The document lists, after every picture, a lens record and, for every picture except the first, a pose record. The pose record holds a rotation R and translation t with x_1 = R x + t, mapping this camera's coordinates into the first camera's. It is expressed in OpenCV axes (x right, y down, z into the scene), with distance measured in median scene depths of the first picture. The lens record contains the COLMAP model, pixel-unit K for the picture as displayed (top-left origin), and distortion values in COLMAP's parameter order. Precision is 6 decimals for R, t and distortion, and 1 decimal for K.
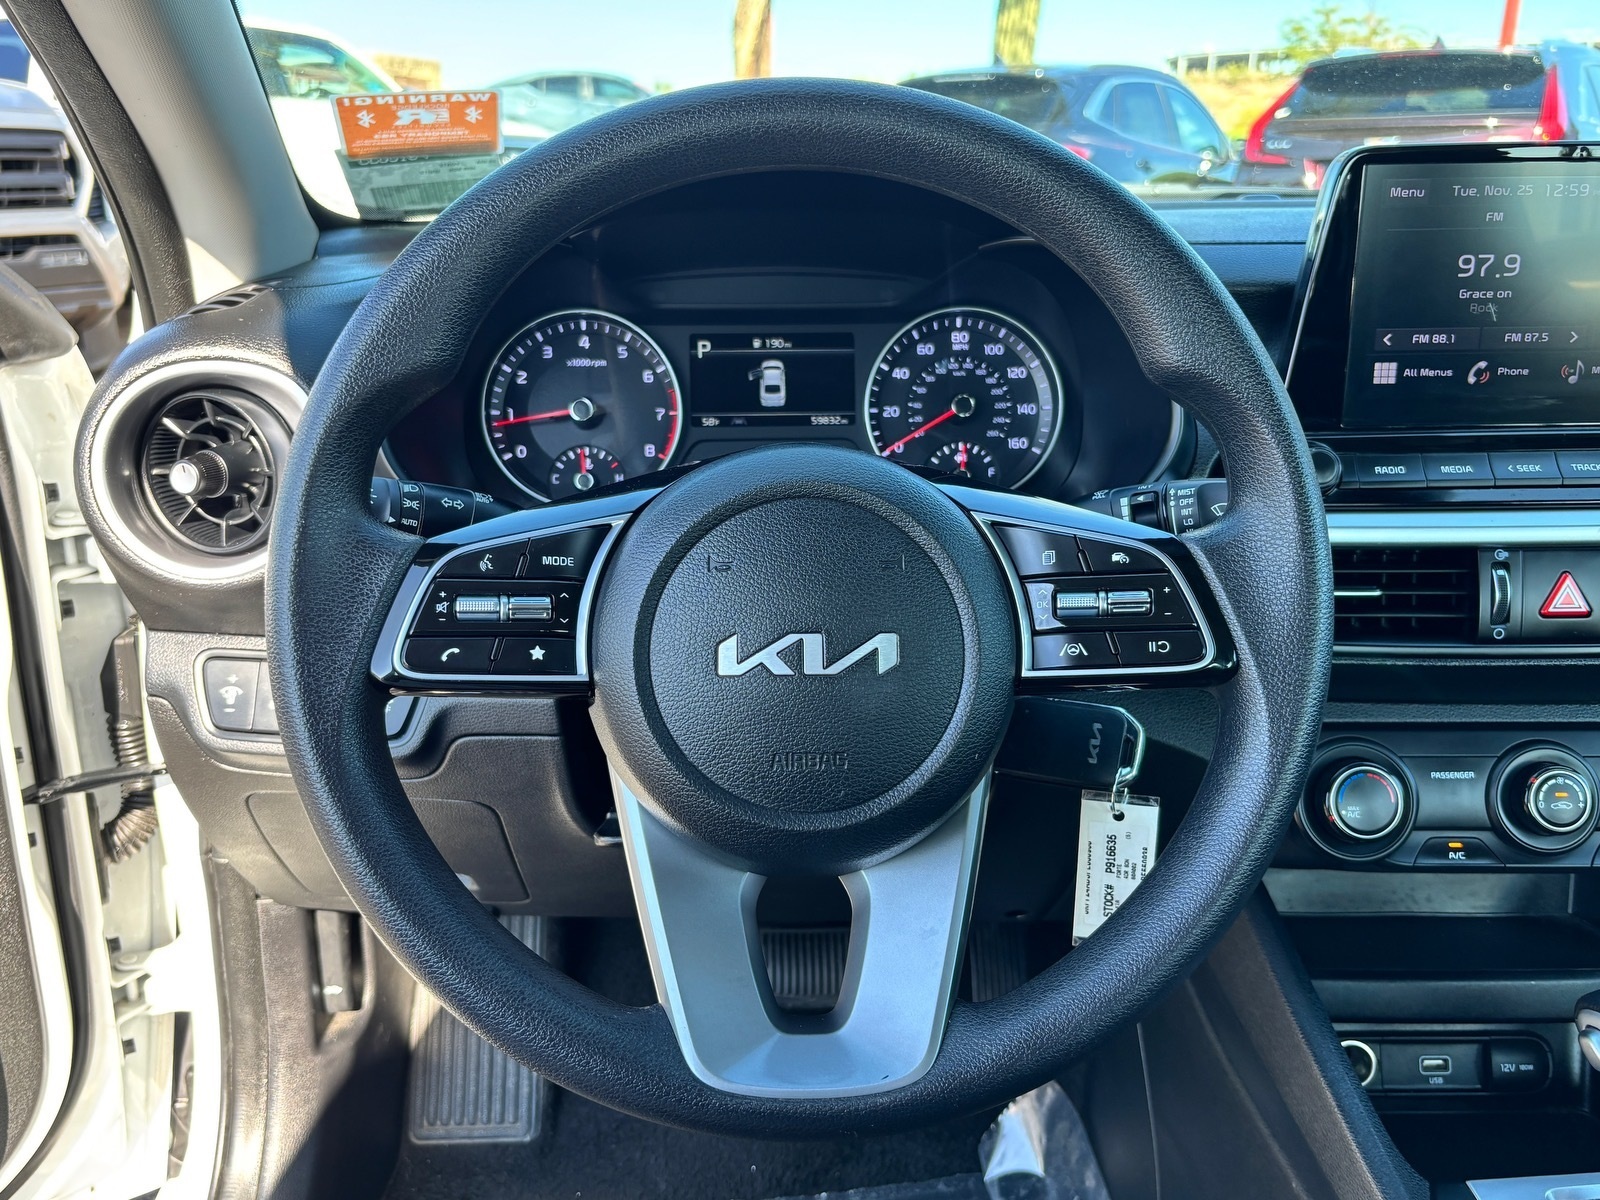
lens RADIAL K [[1370.3, 0, 789.9], [0, 1370.3, 614.1], [0, 0, 1]] dist [0.048624, -0.064745]
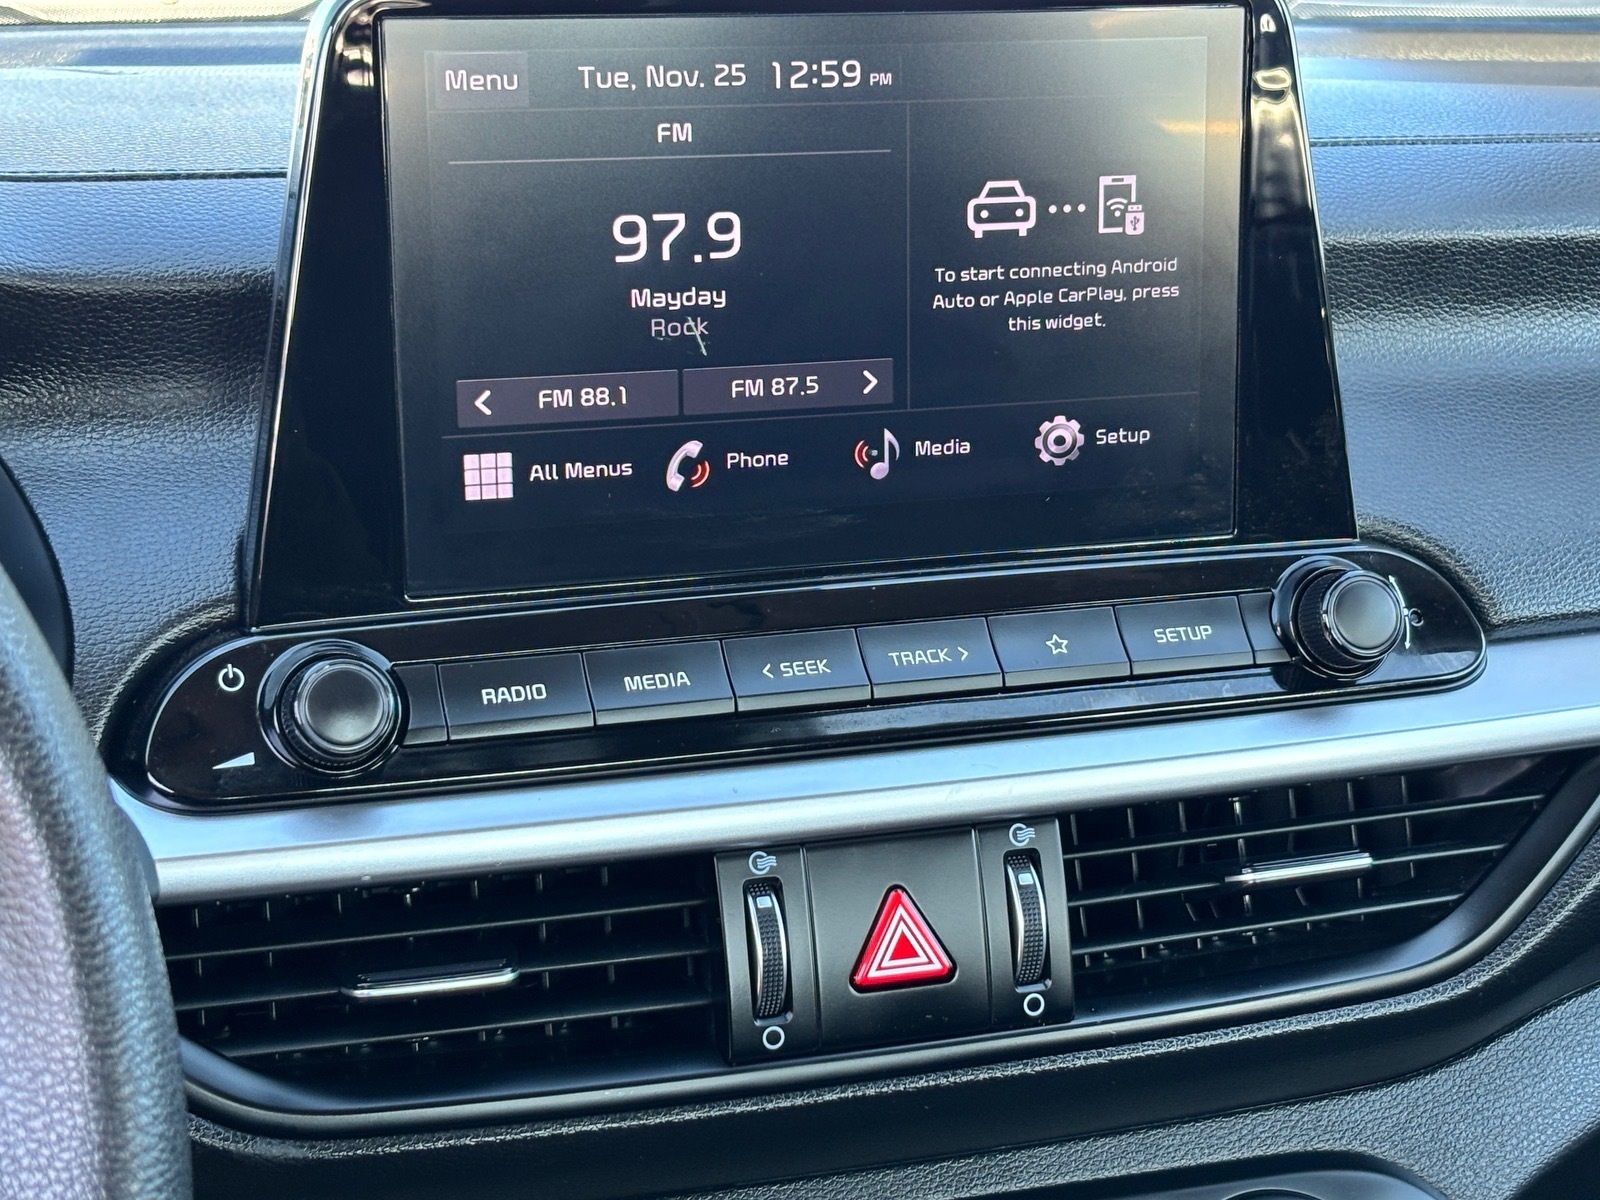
lens RADIAL K [[2955.6, 0, 800.0], [0, 2955.6, 600.0], [0, 0, 1]] dist [0.310870, -1.523885]
pose [[0.941292, -0.066344, 0.331011, 0.179786], [0.088545, 0.994691, -0.052430, -0.066115], [-0.325775, 0.078661, 0.942169, 0.059103]]
